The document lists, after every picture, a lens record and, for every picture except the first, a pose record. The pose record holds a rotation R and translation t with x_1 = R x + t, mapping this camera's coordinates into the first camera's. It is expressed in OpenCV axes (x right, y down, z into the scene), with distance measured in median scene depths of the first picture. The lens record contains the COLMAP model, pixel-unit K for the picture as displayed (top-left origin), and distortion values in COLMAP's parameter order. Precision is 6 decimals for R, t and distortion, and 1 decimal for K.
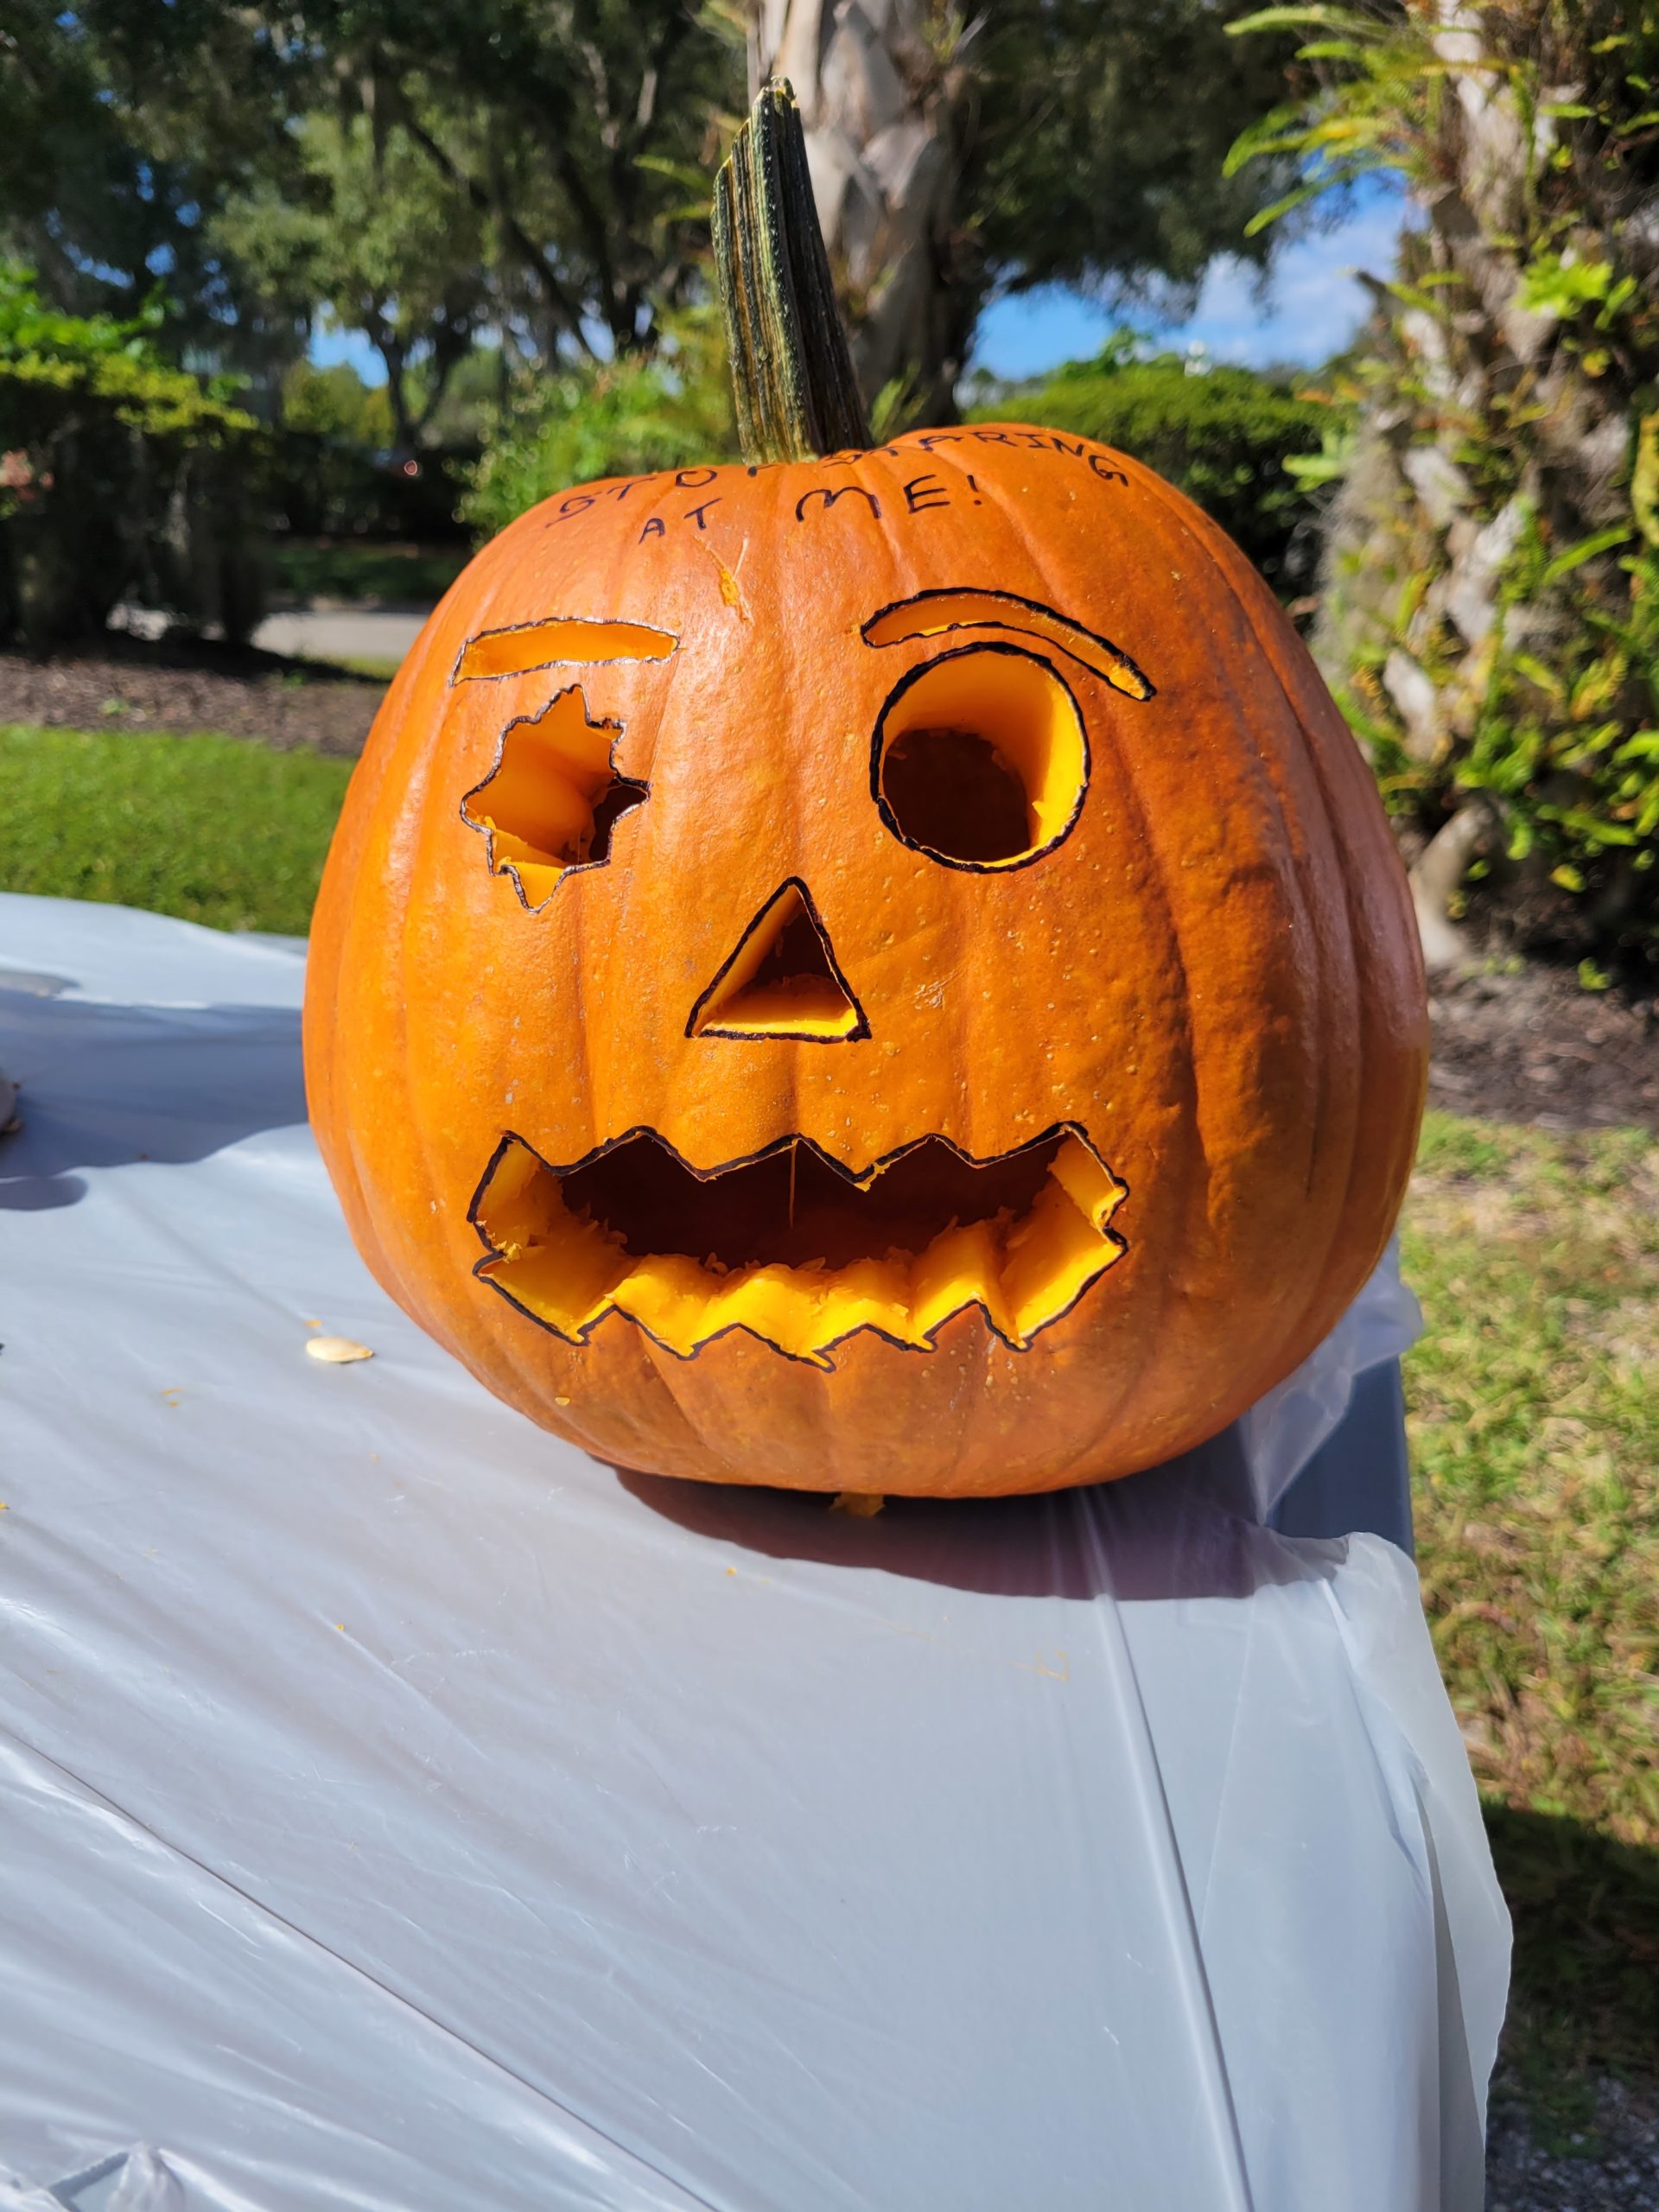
lens RADIAL K [[1630.7, 0, 829.5], [0, 1630.7, 1106.0], [0, 0, 1]] dist [0.007356, -0.002970]
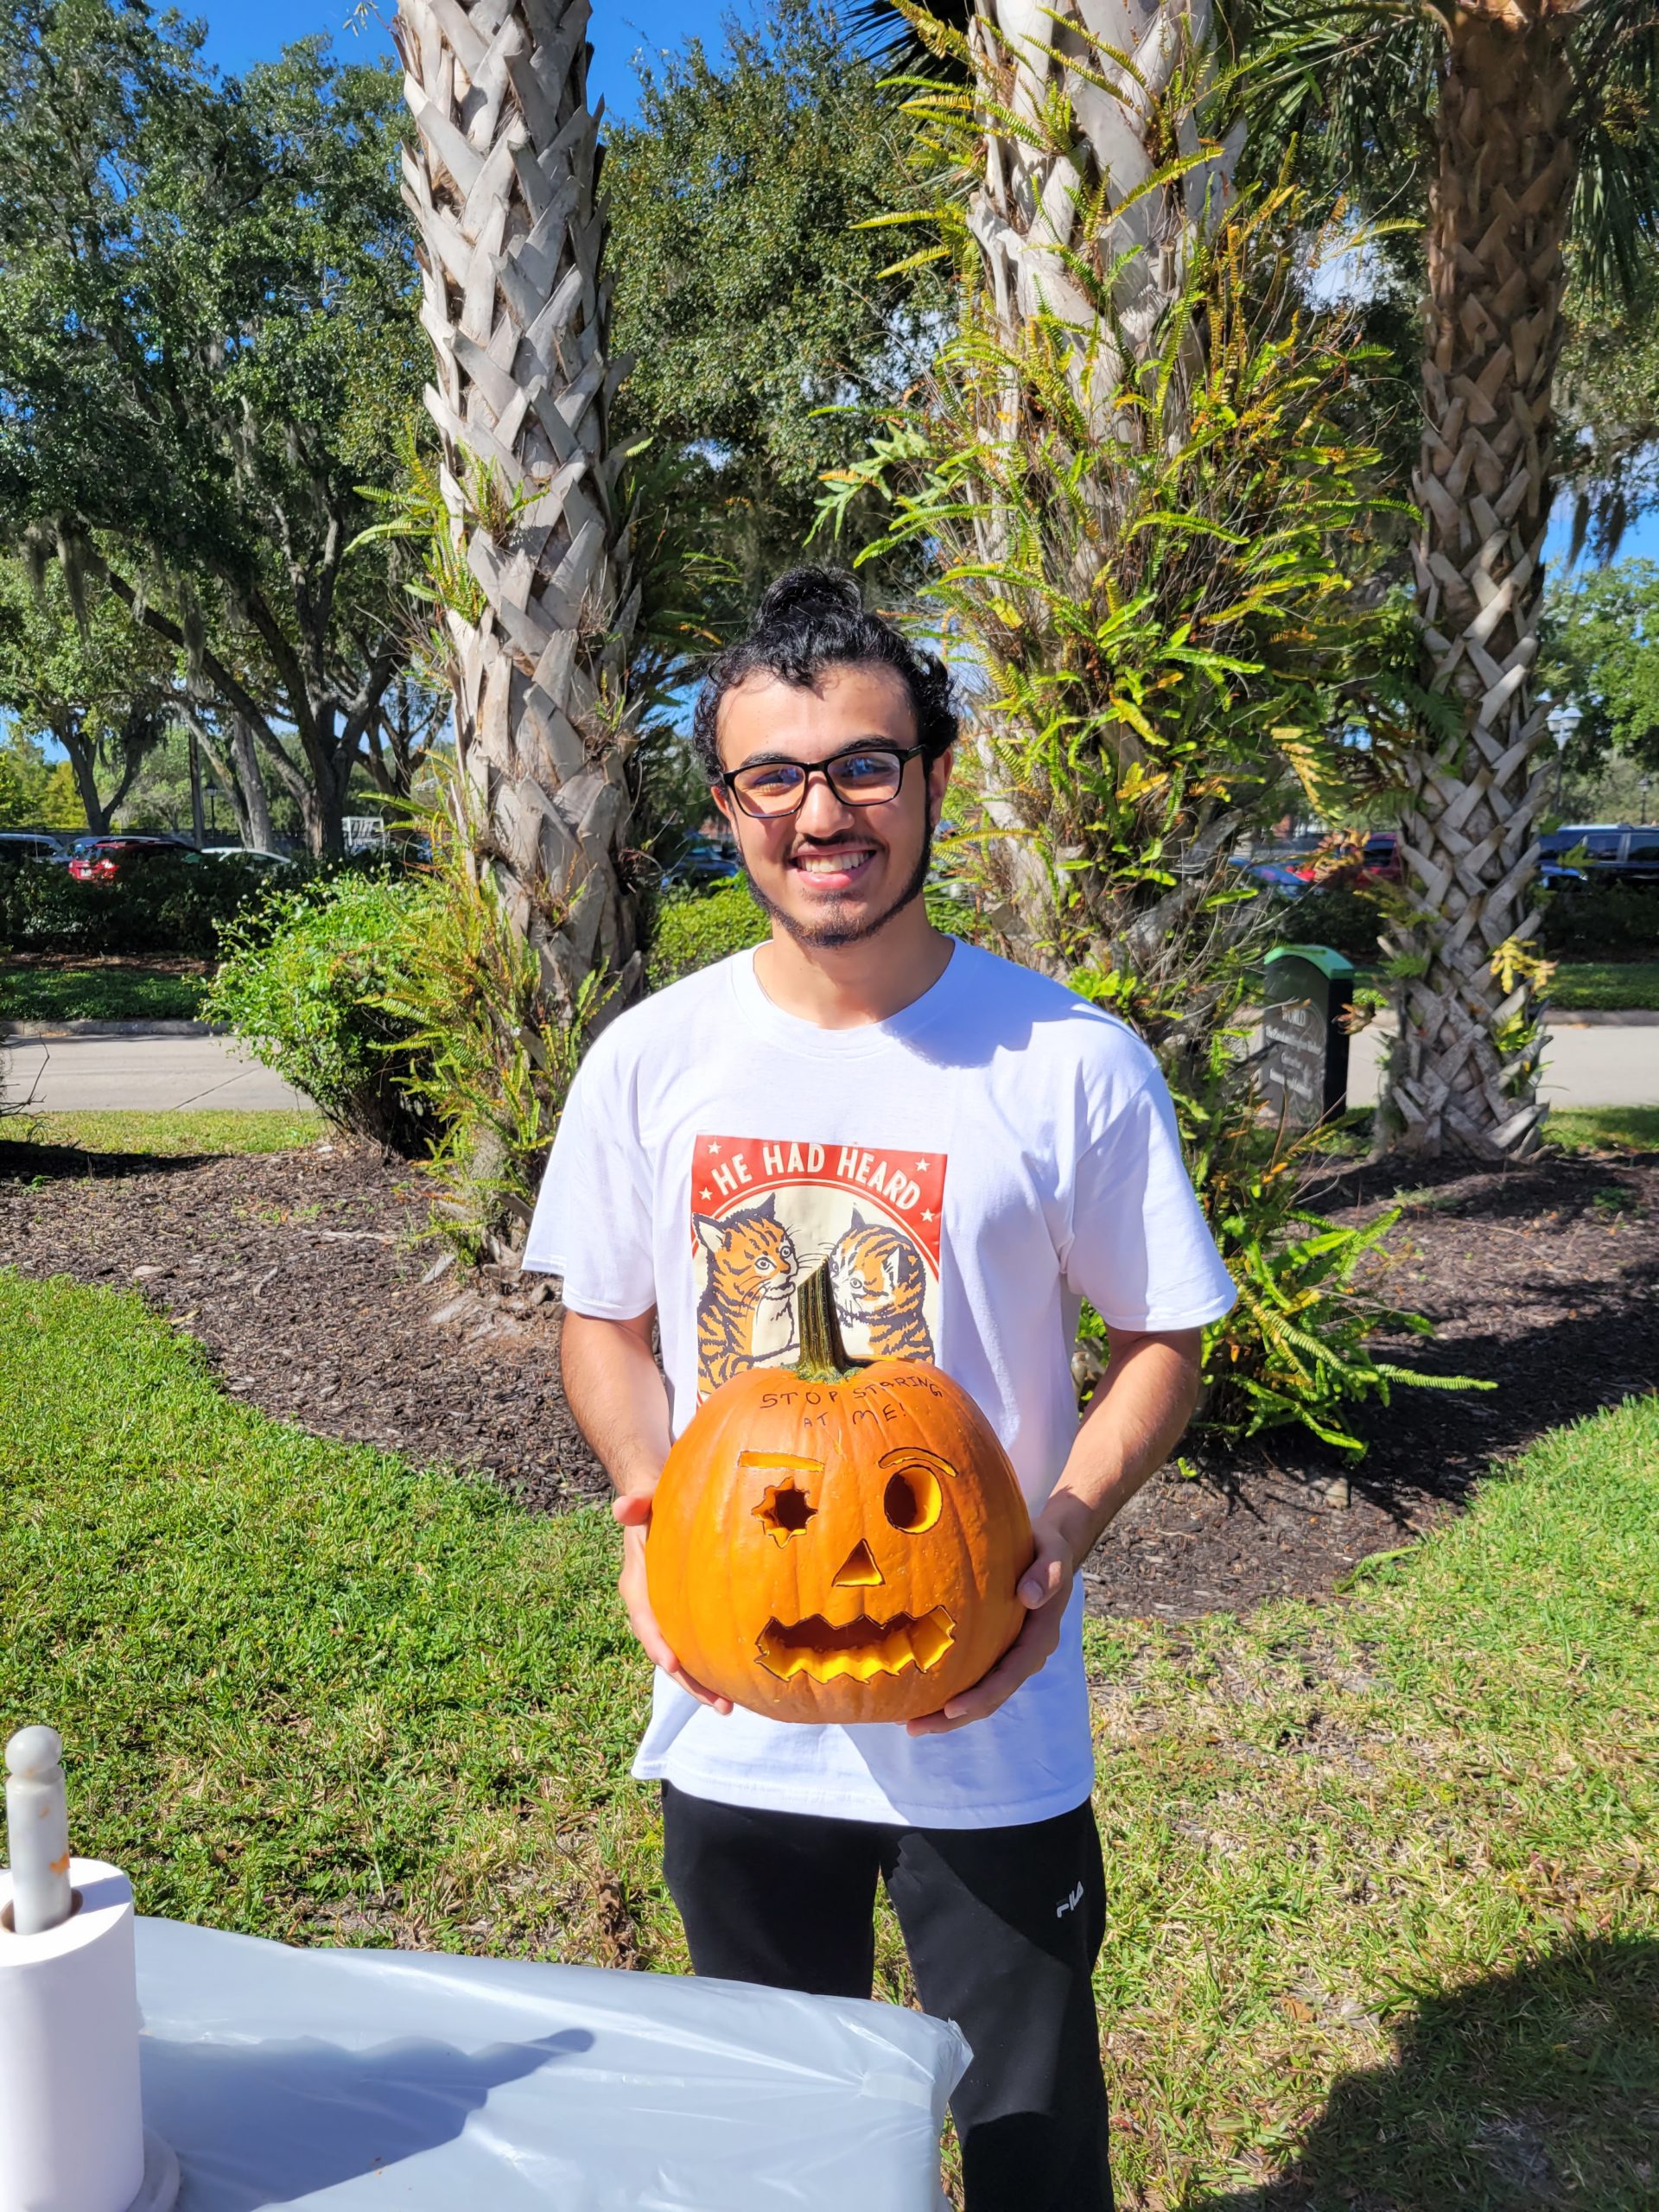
lens RADIAL K [[1630.7, 0, 829.5], [0, 1630.7, 1106.0], [0, 0, 1]] dist [0.007356, -0.002970]
pose [[0.981504, -0.074333, 0.176423, -0.009139], [0.101436, 0.983475, -0.149956, -0.149020], [-0.162361, 0.165078, 0.972825, -0.188756]]
